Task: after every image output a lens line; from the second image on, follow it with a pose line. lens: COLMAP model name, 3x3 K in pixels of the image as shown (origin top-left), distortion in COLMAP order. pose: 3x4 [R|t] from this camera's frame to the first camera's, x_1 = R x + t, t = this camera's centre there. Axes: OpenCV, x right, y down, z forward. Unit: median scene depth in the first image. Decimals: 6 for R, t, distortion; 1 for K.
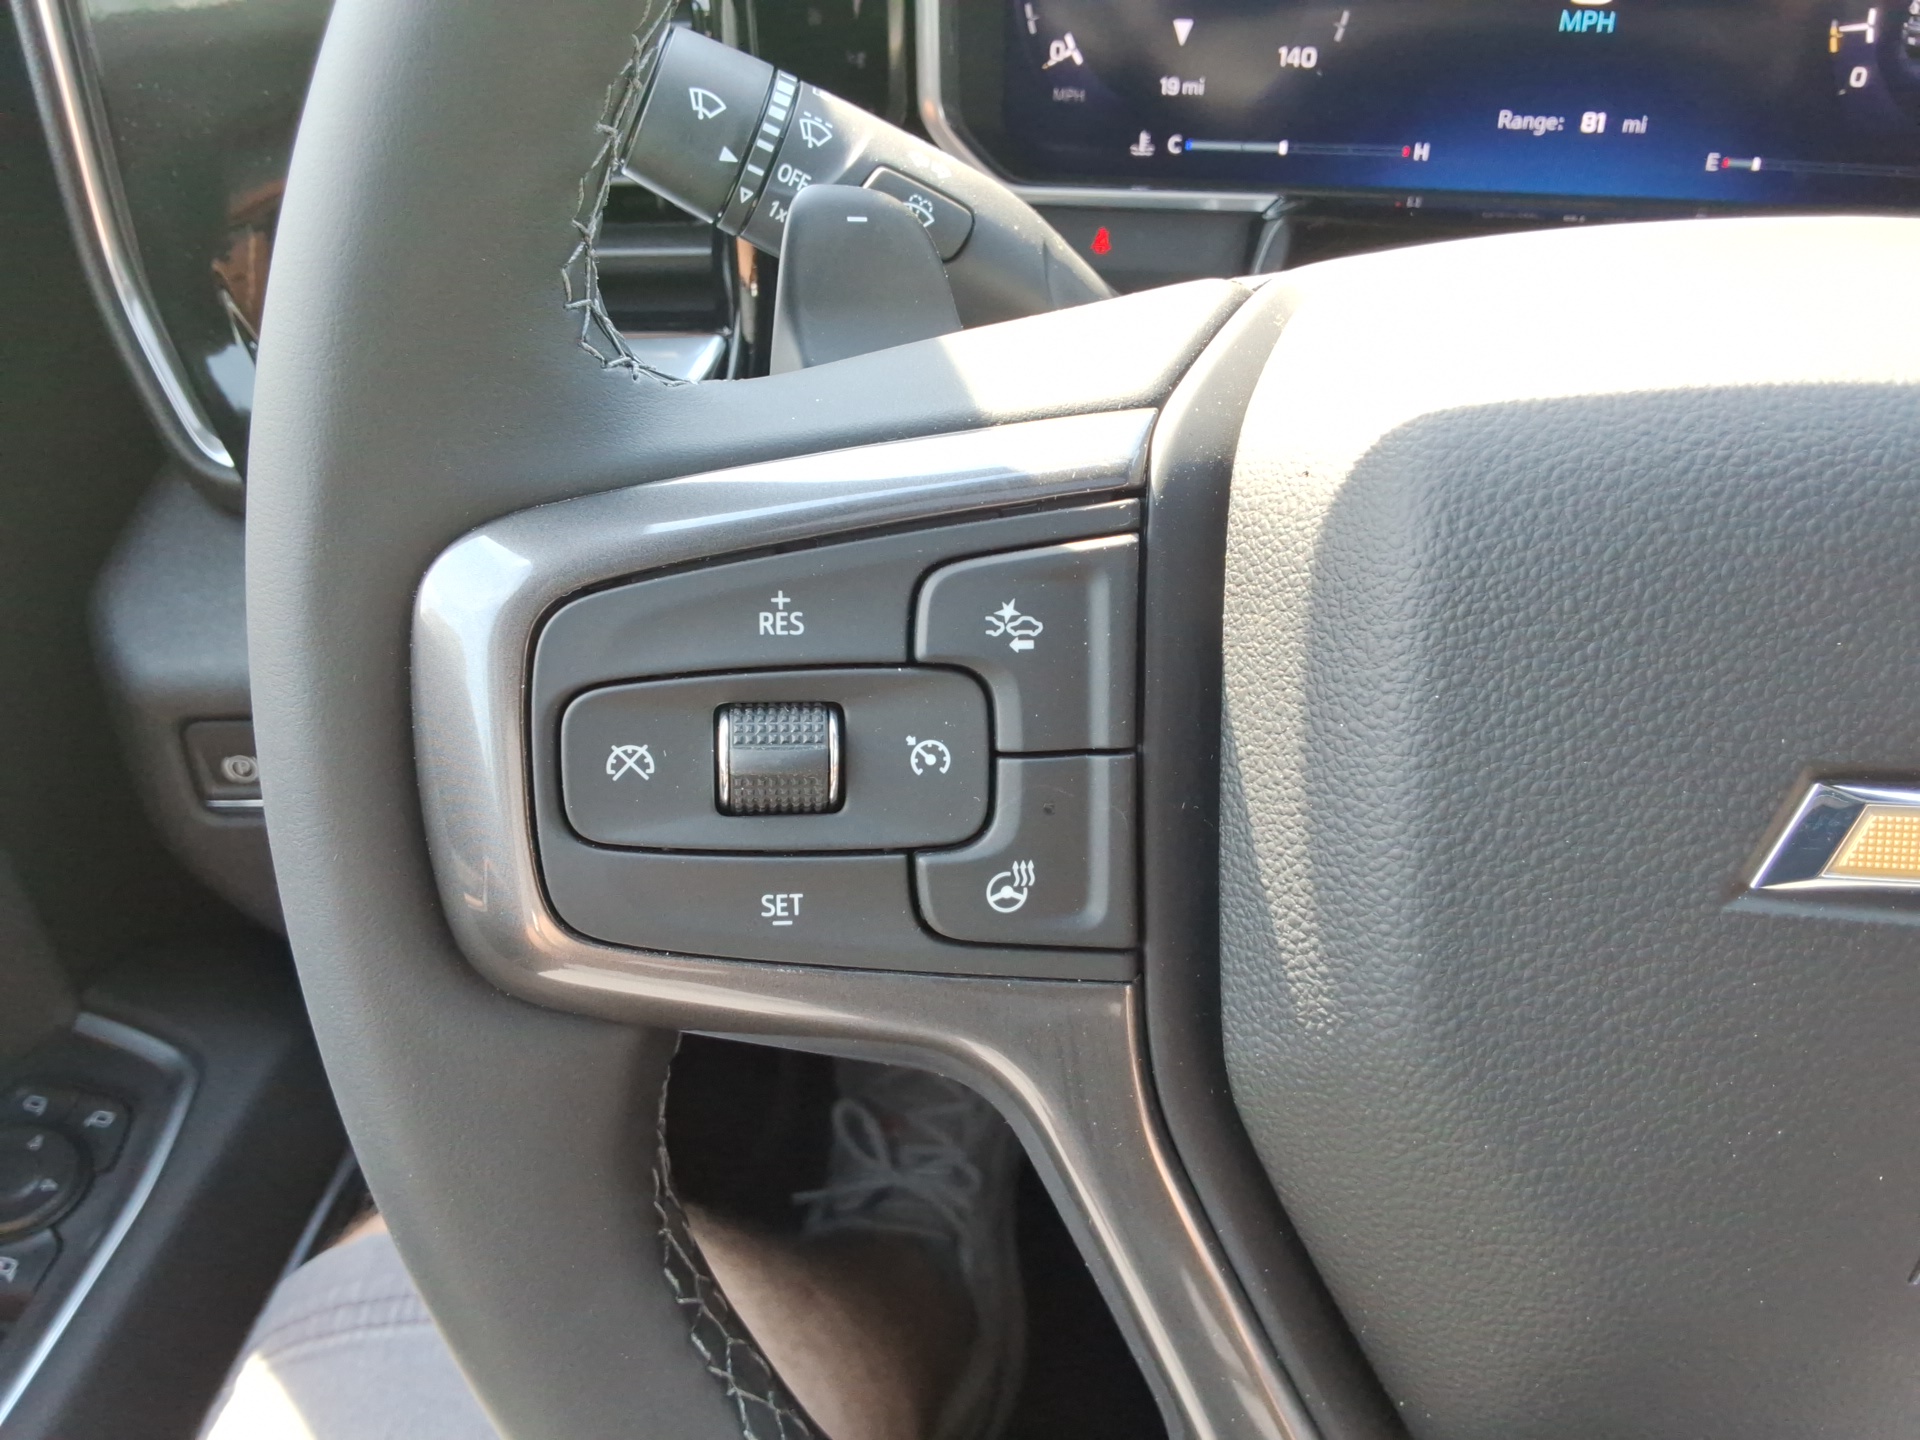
lens RADIAL K [[1550.5, 0, 958.5], [0, 1550.5, 720.9], [0, 0, 1]] dist [0.091599, -0.144334]
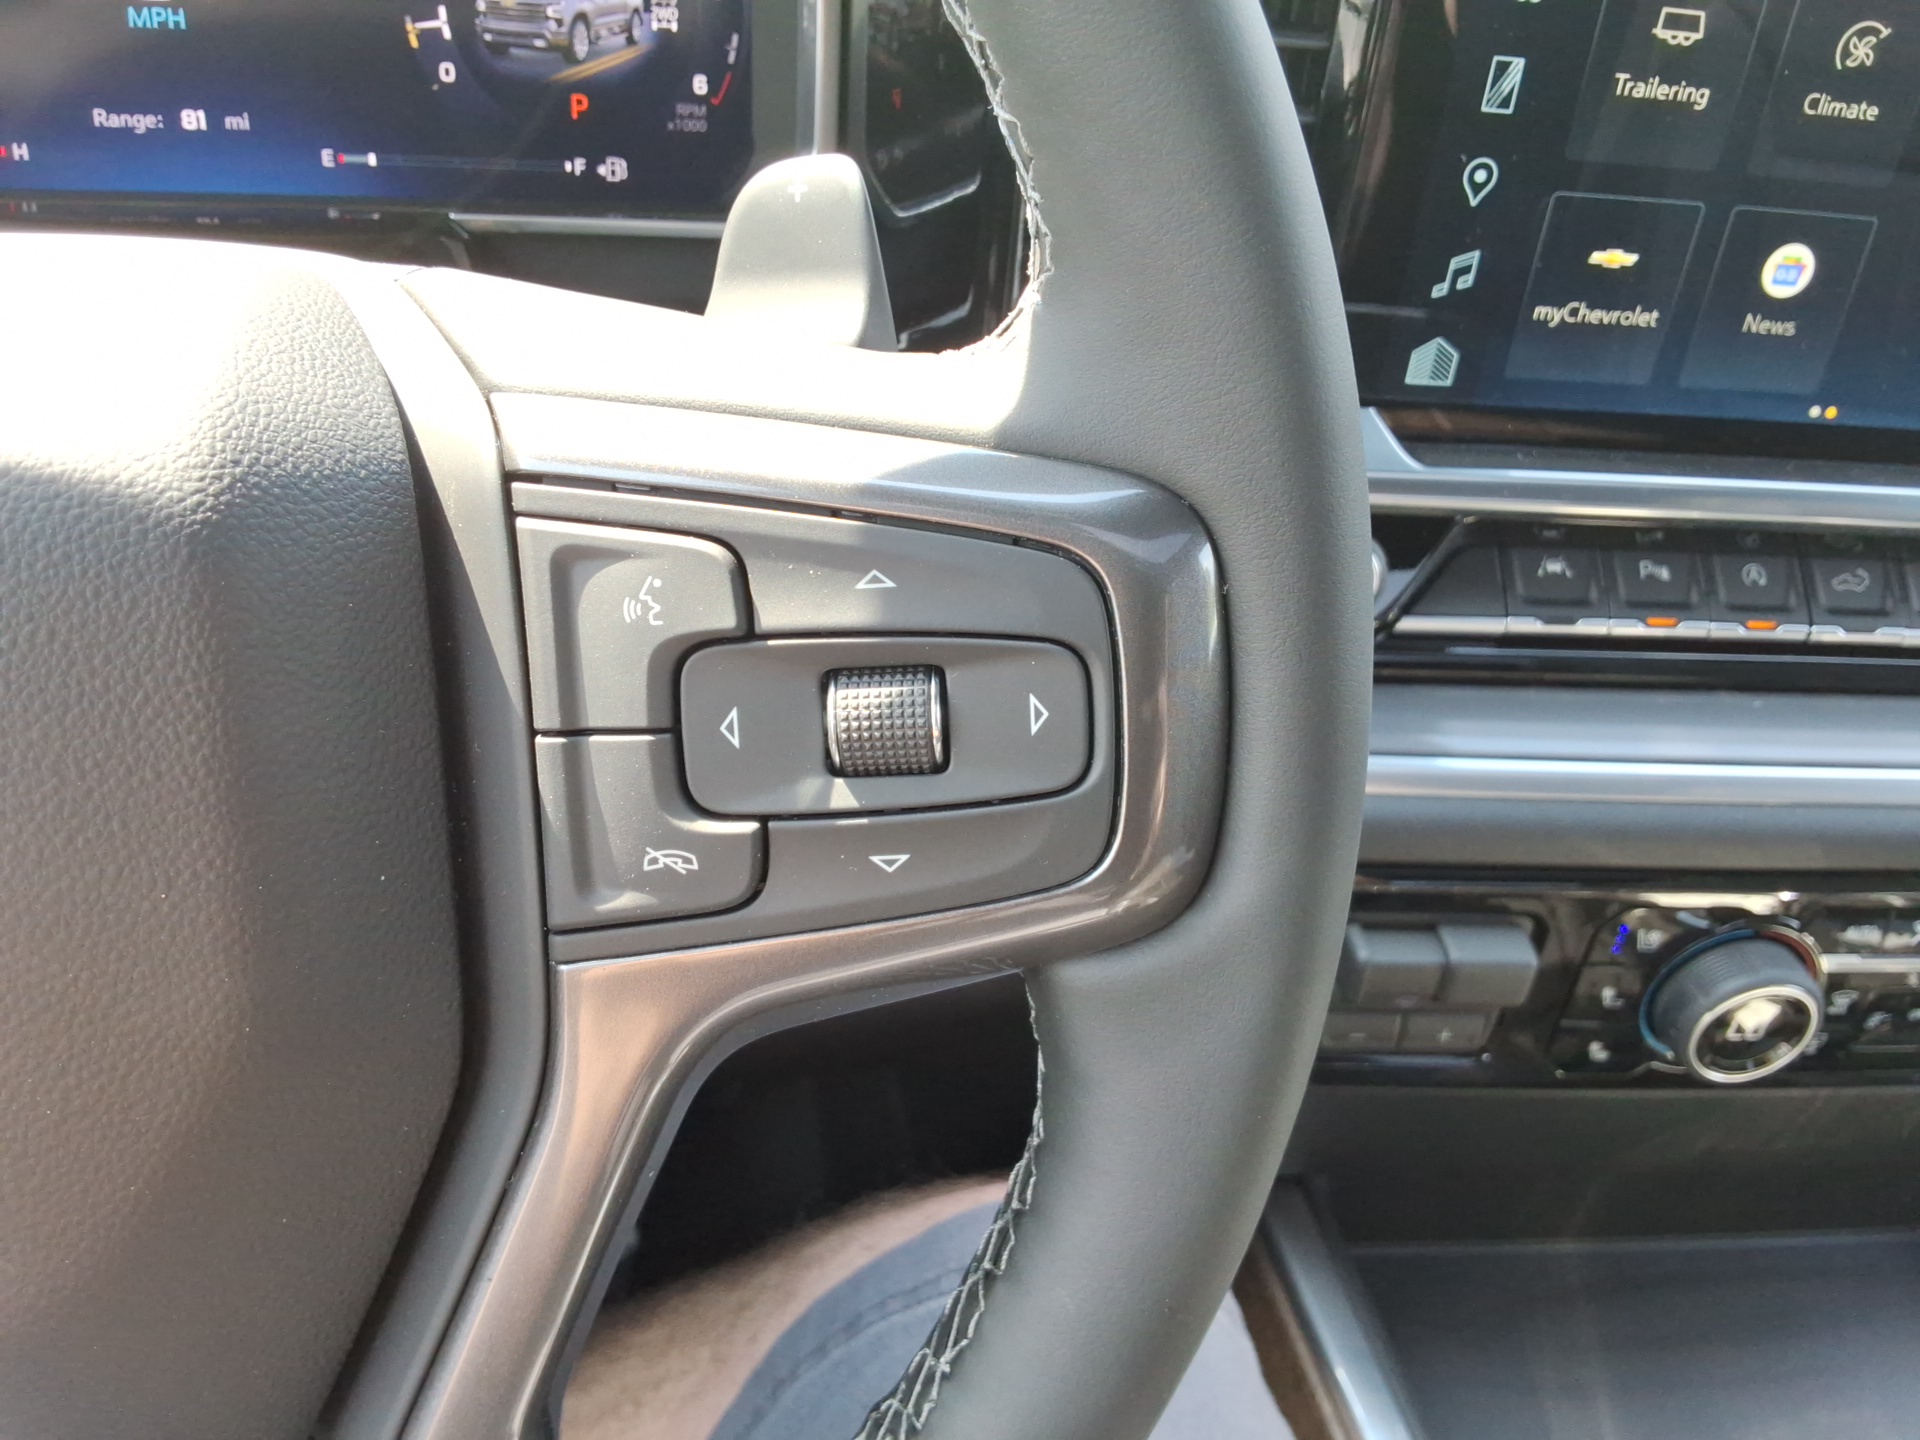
lens RADIAL K [[1550.5, 0, 962.7], [0, 1550.5, 706.9], [0, 0, 1]] dist [0.091599, -0.144334]
pose [[0.926190, -0.122188, 0.356710, 0.727252], [0.121231, 0.992306, 0.025133, 0.028299], [-0.357036, 0.019967, 0.933877, -0.126344]]
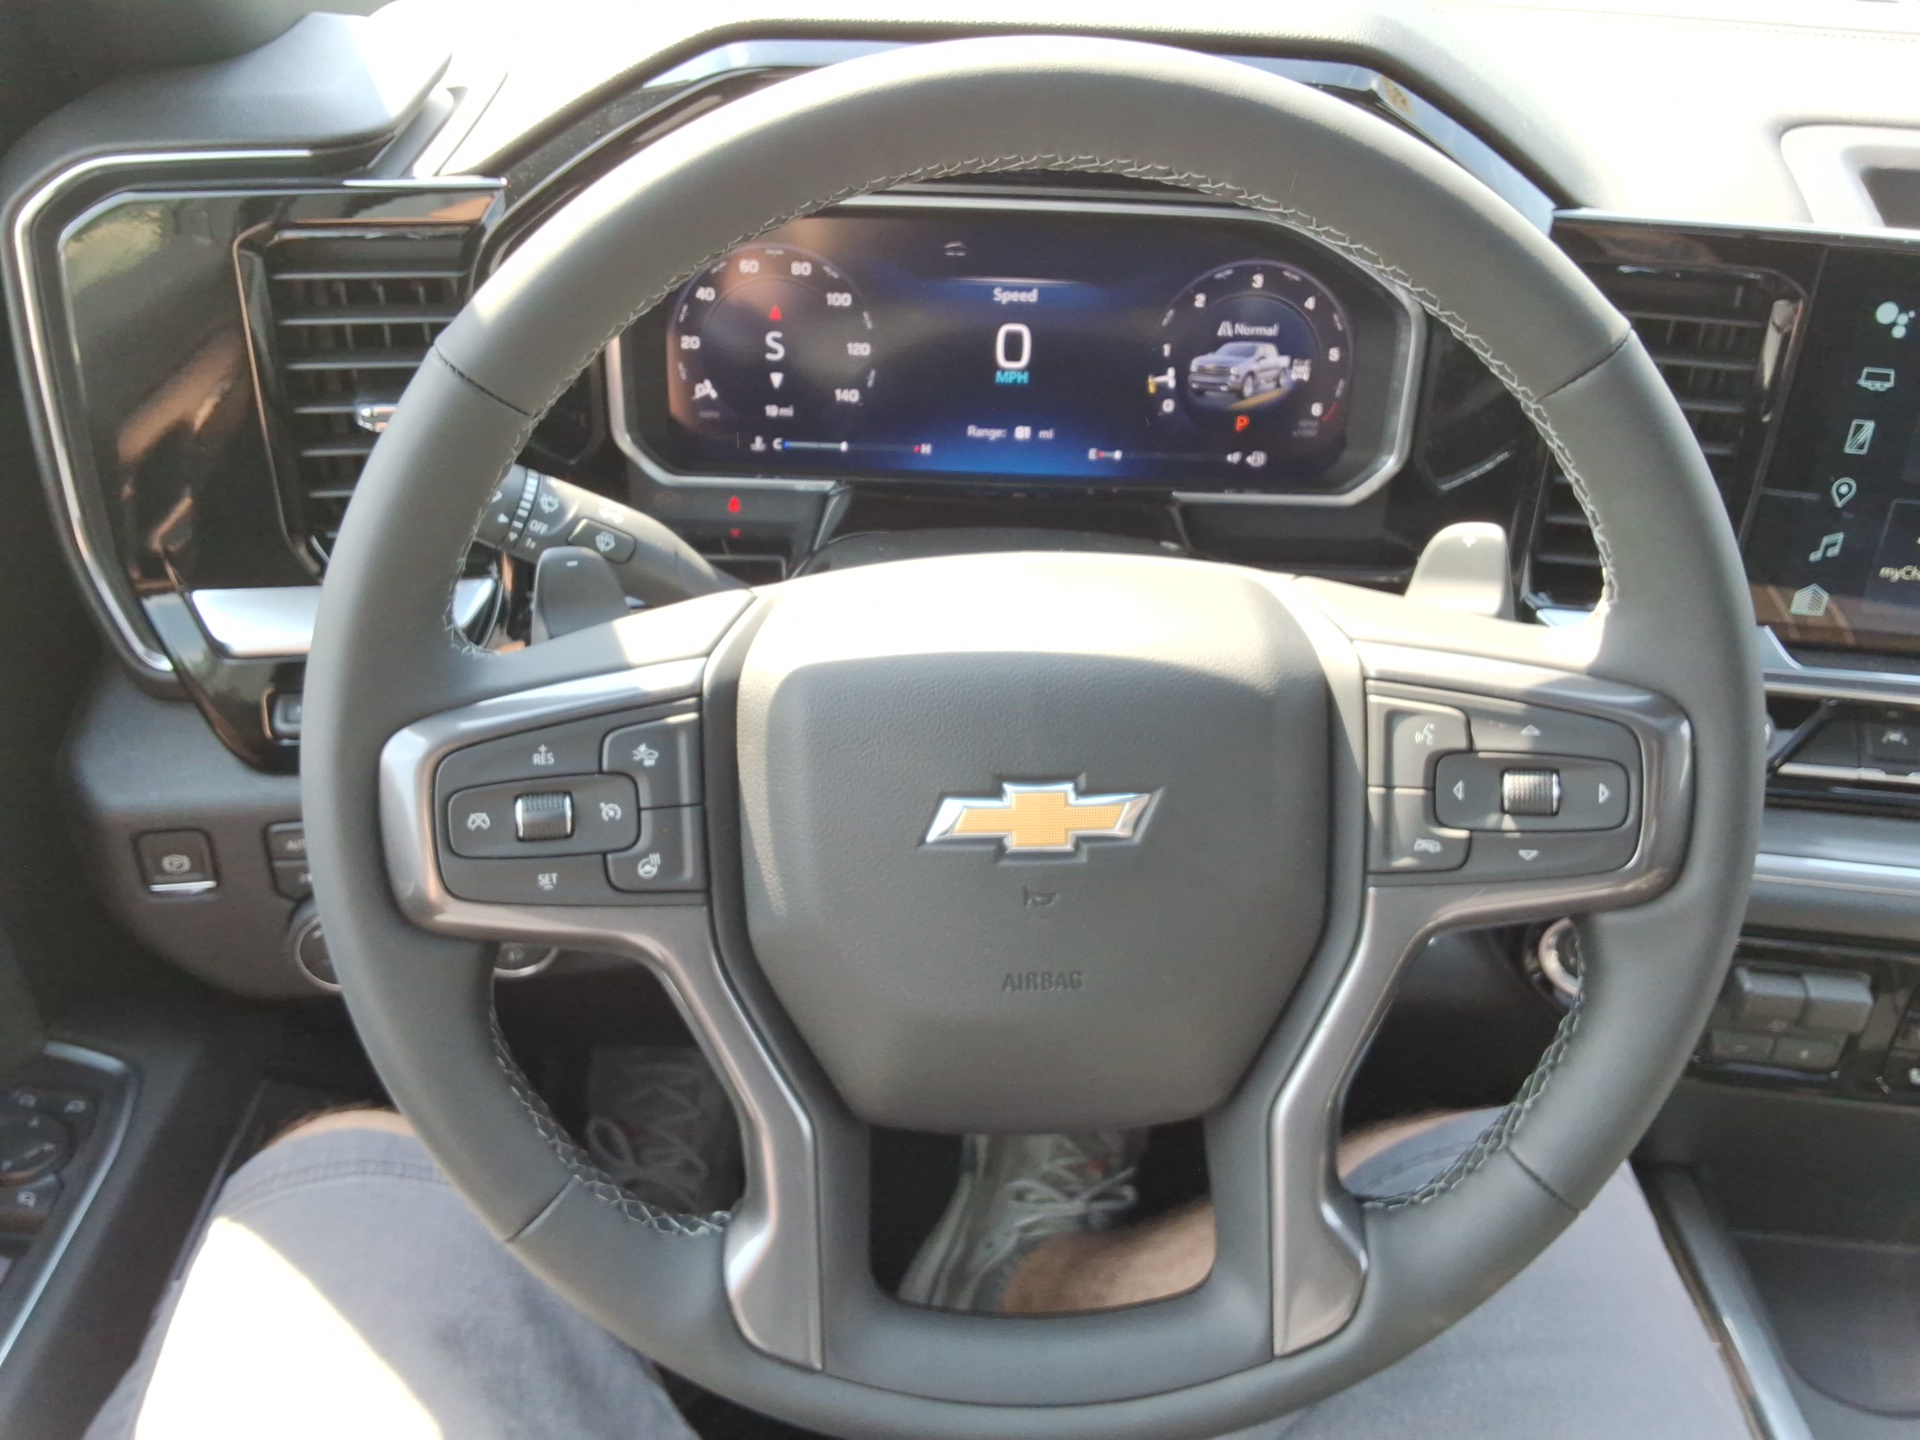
lens RADIAL K [[1550.5, 0, 971.3], [0, 1550.5, 707.2], [0, 0, 1]] dist [0.091599, -0.144334]
pose [[0.985208, -0.044025, 0.165611, 0.093916], [0.055870, 0.996150, -0.067558, 0.038265], [-0.161999, 0.075812, 0.983874, -0.986128]]
